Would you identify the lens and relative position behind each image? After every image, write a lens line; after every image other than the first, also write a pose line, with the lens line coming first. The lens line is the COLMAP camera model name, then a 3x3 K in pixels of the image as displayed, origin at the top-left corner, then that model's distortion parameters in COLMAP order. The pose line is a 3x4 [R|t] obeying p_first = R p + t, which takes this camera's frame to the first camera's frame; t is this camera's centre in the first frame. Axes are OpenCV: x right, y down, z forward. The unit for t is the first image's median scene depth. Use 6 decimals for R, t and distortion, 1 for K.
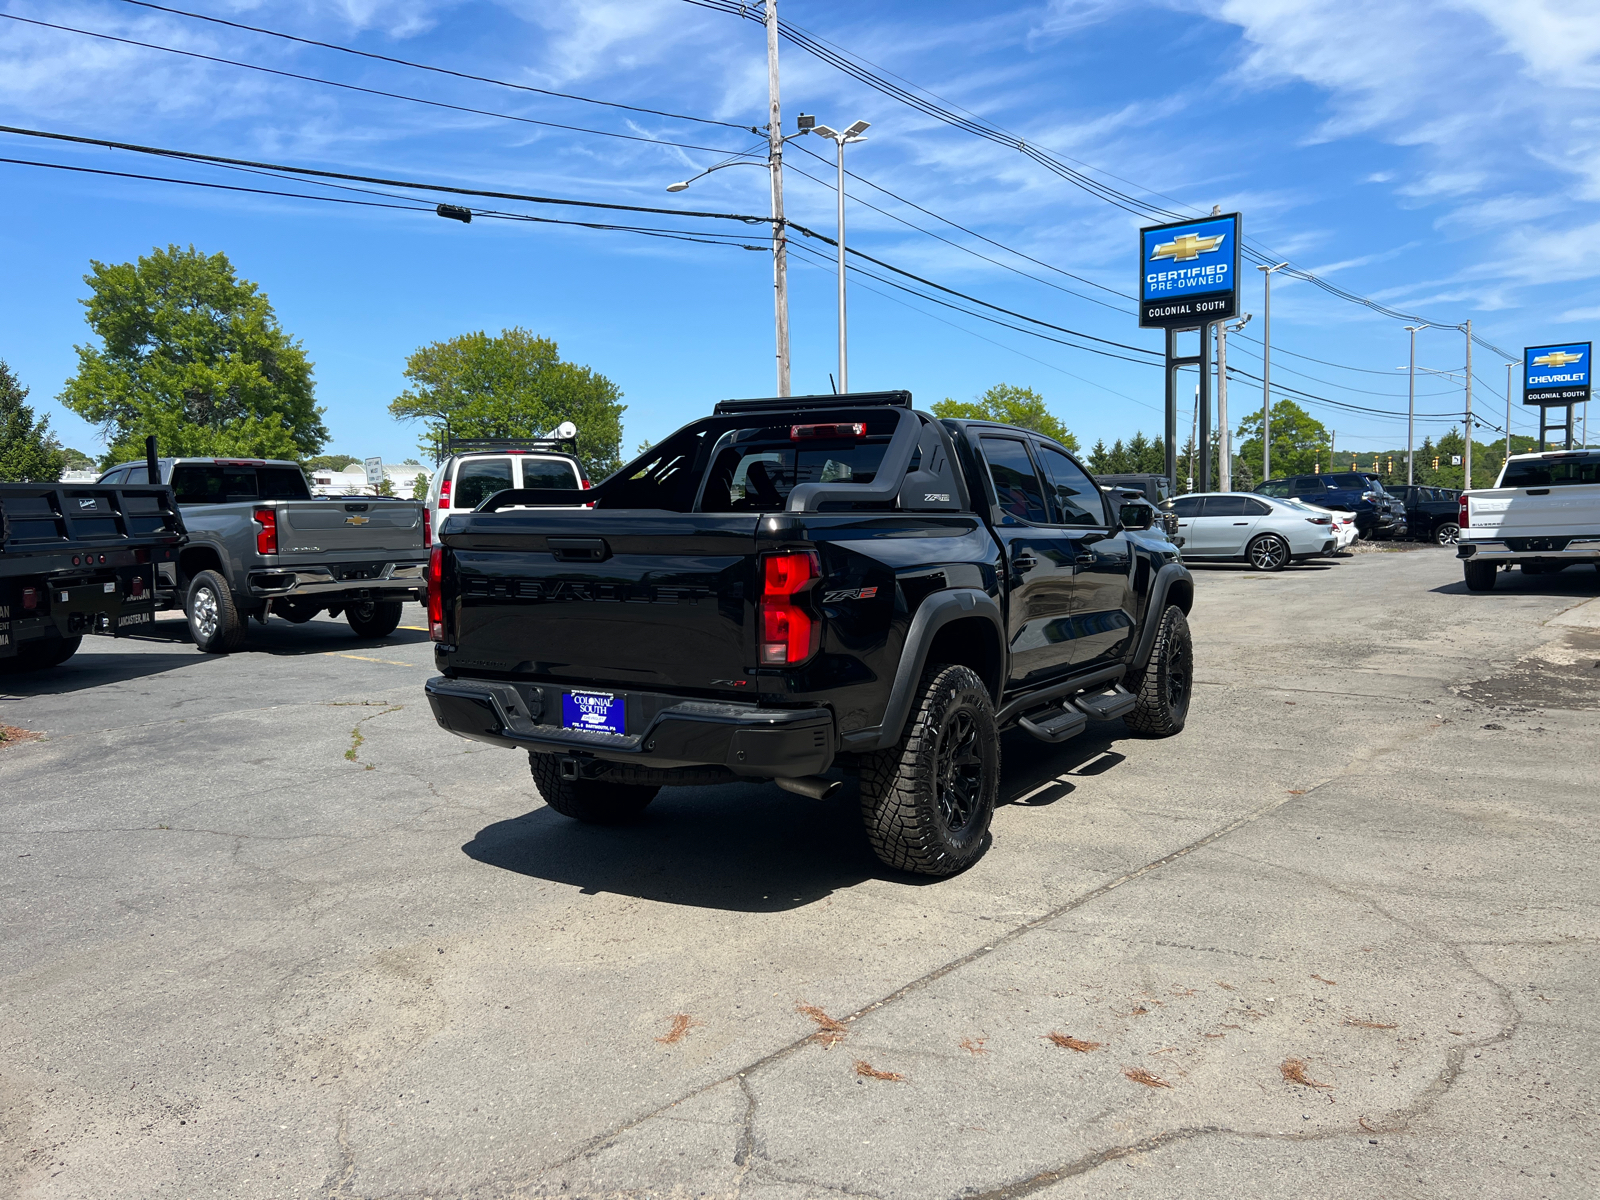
lens RADIAL K [[1196.6, 0, 789.4], [0, 1196.6, 592.7], [0, 0, 1]] dist [0.051683, -0.055751]
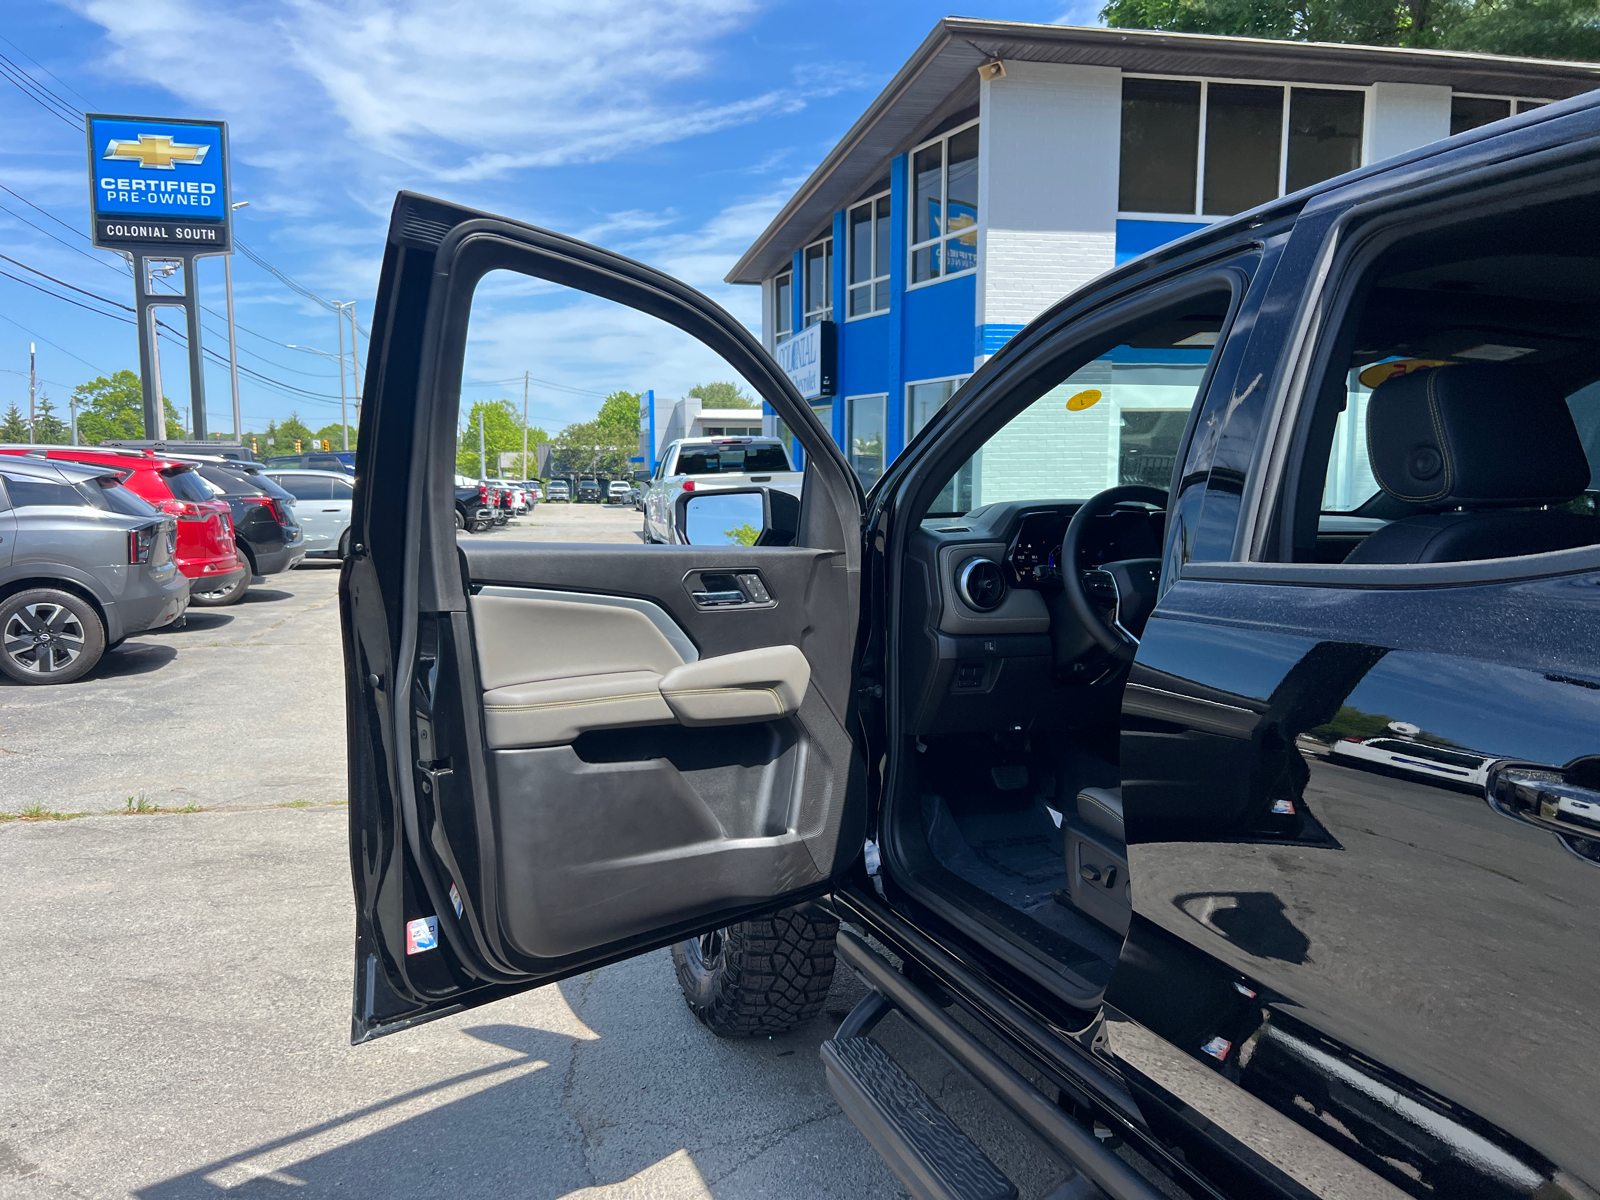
lens RADIAL K [[1210.7, 0, 800.0], [0, 1210.7, 600.0], [0, 0, 1]] dist [0.052161, -0.060594]
pose [[0.620710, -0.061144, 0.781652, -0.350192], [0.045665, 0.998081, 0.041812, -0.096283], [-0.782709, 0.009741, 0.622311, 1.412408]]
